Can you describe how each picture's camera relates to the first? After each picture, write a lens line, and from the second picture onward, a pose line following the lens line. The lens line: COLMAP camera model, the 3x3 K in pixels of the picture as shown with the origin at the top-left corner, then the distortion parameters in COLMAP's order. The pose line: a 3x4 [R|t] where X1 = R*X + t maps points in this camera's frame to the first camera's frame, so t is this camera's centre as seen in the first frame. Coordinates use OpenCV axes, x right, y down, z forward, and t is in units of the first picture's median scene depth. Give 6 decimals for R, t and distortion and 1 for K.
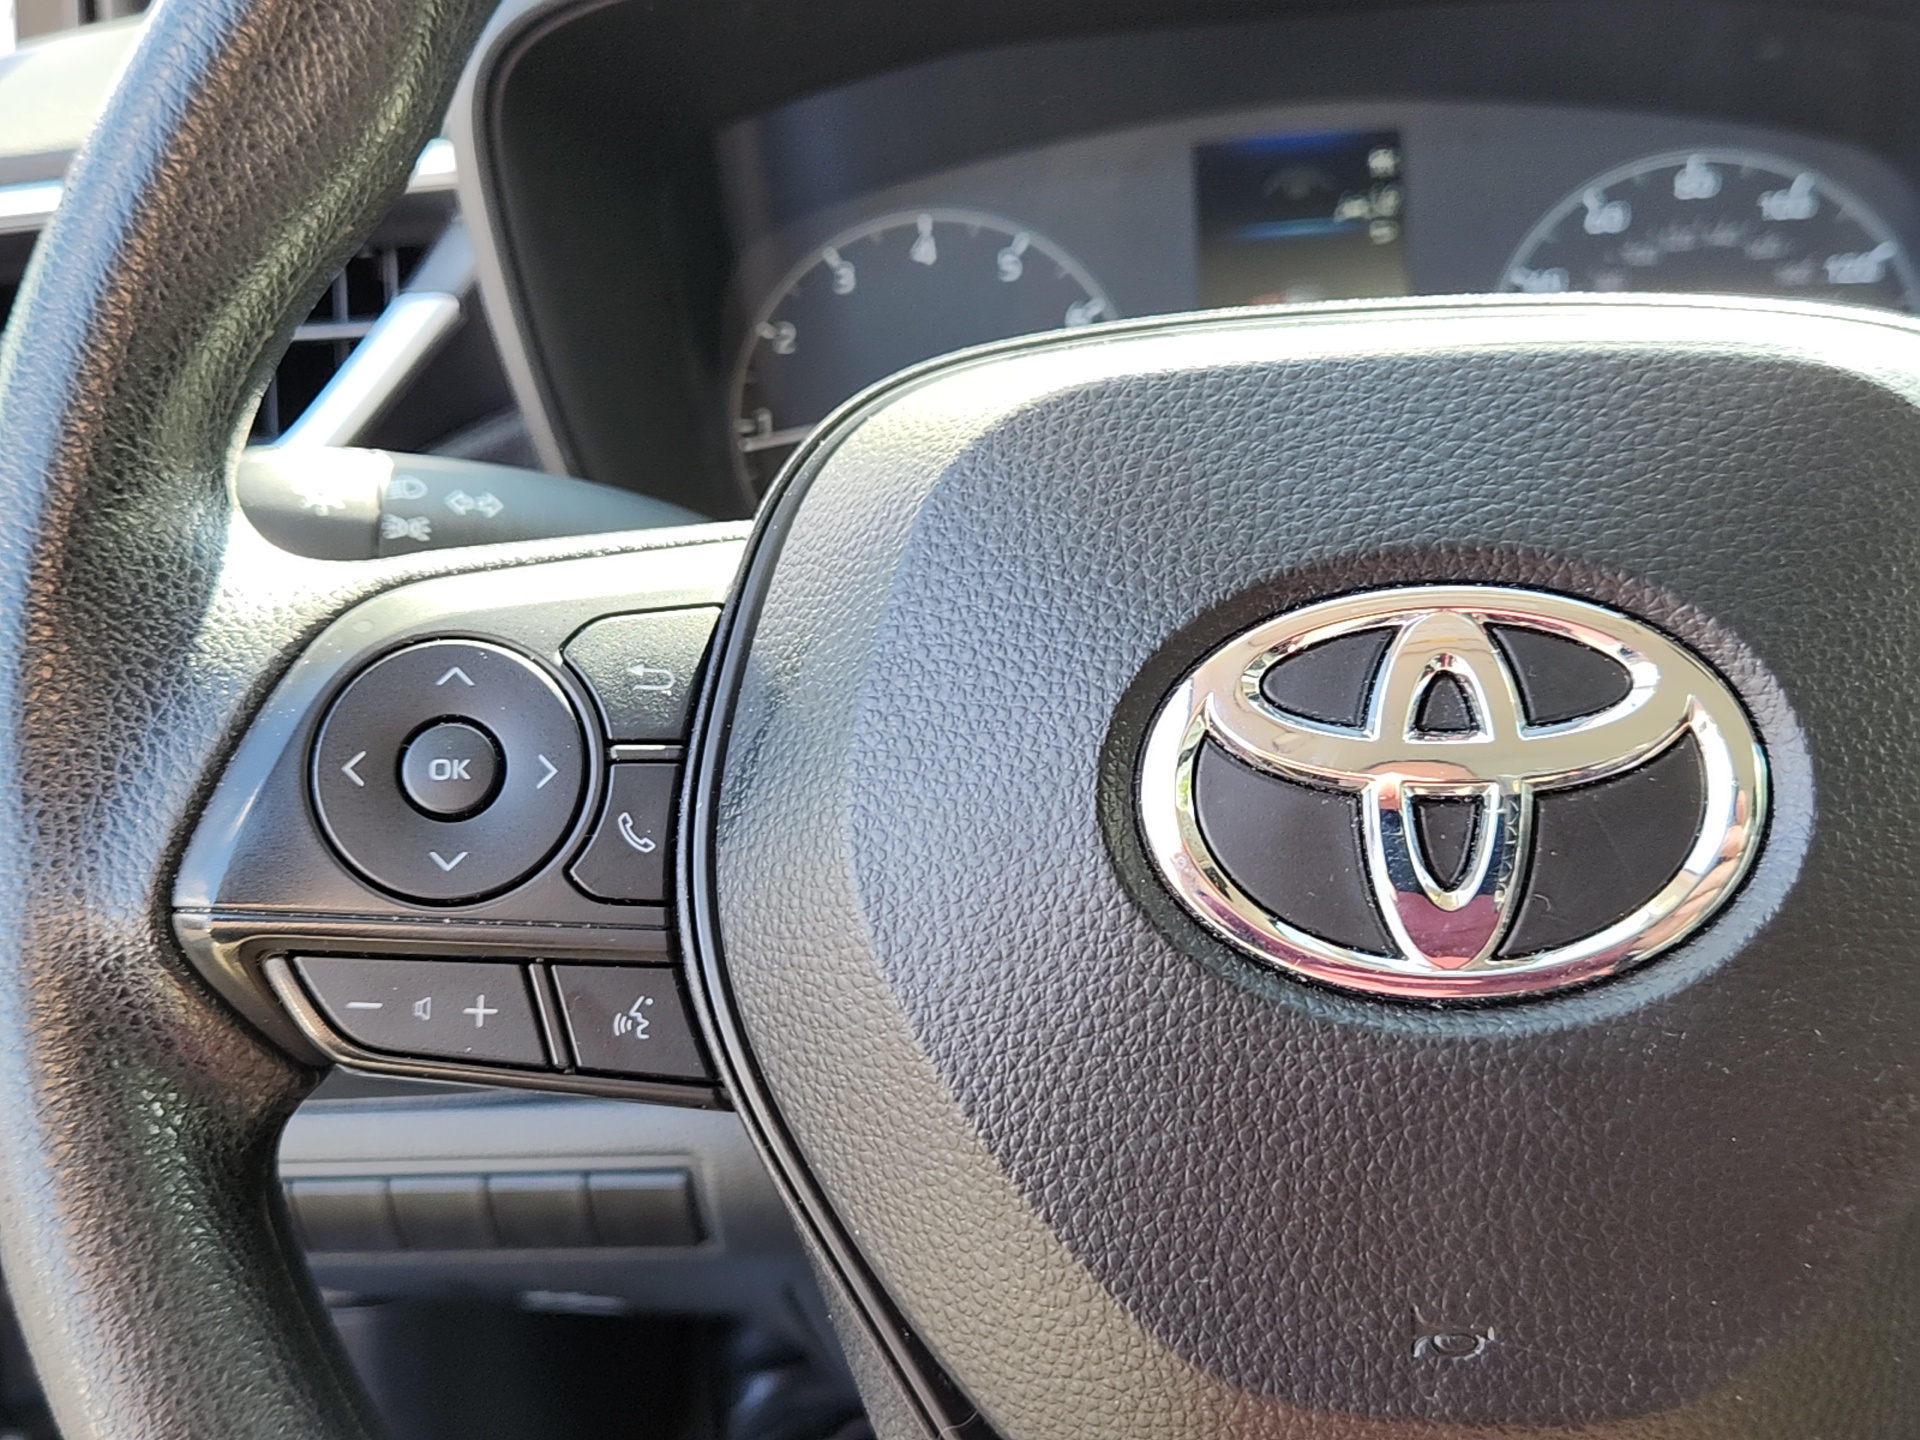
lens RADIAL K [[1985.3, 0, 960.0], [0, 1985.3, 720.0], [0, 0, 1]] dist [0.073424, -0.160985]
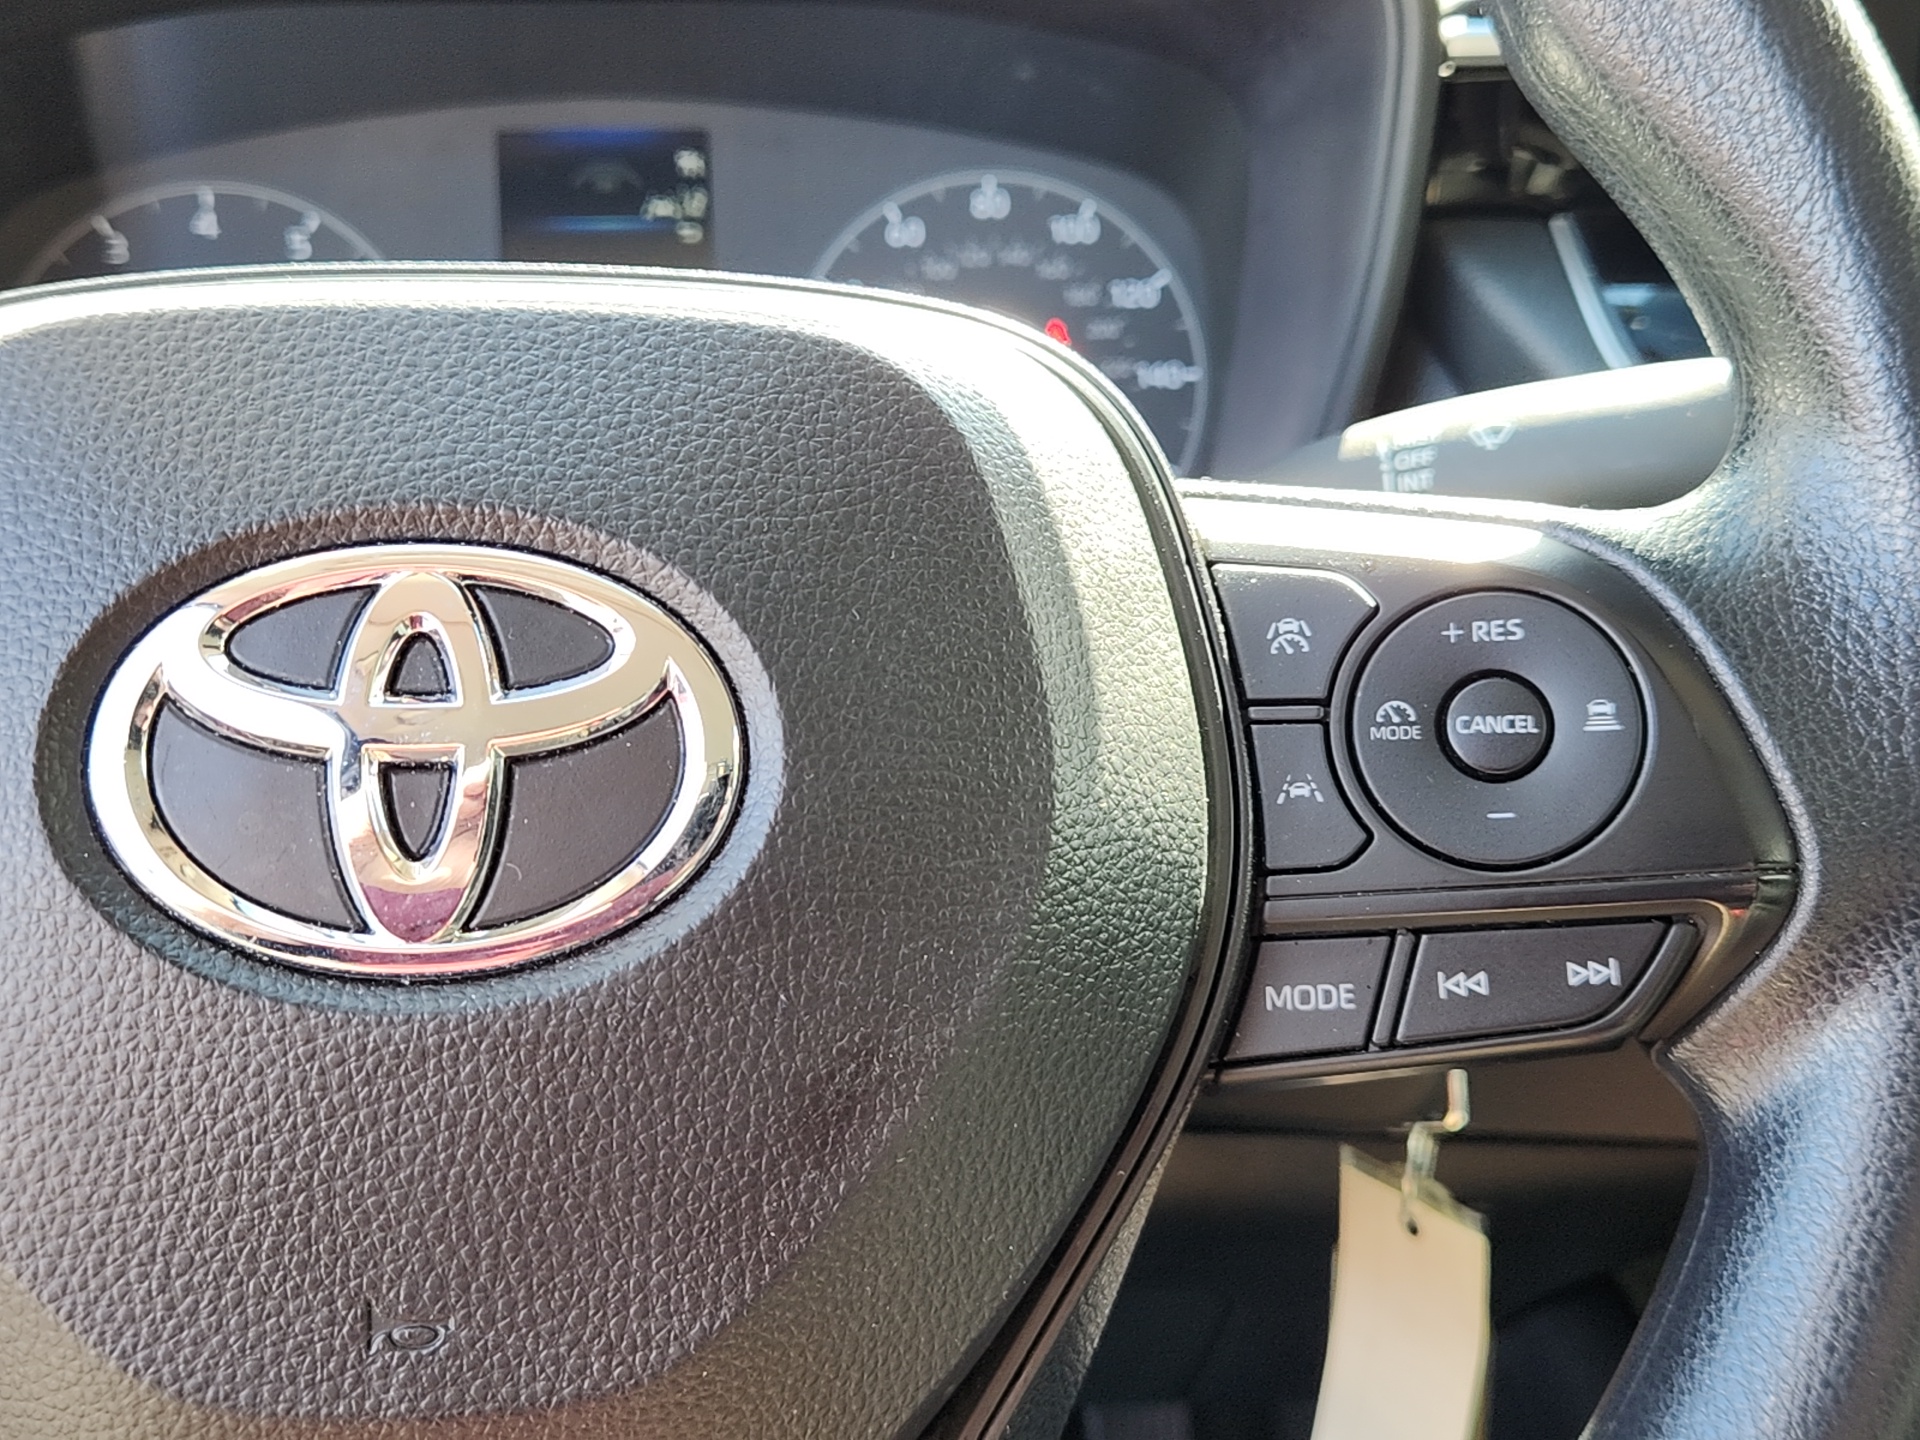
lens RADIAL K [[1985.3, 0, 960.0], [0, 1985.3, 720.0], [0, 0, 1]] dist [0.073424, -0.160985]
pose [[0.979464, 0.006552, 0.201511, 0.304256], [-0.002827, 0.999820, -0.018772, 0.034877], [-0.201598, 0.017817, 0.979306, 0.008554]]
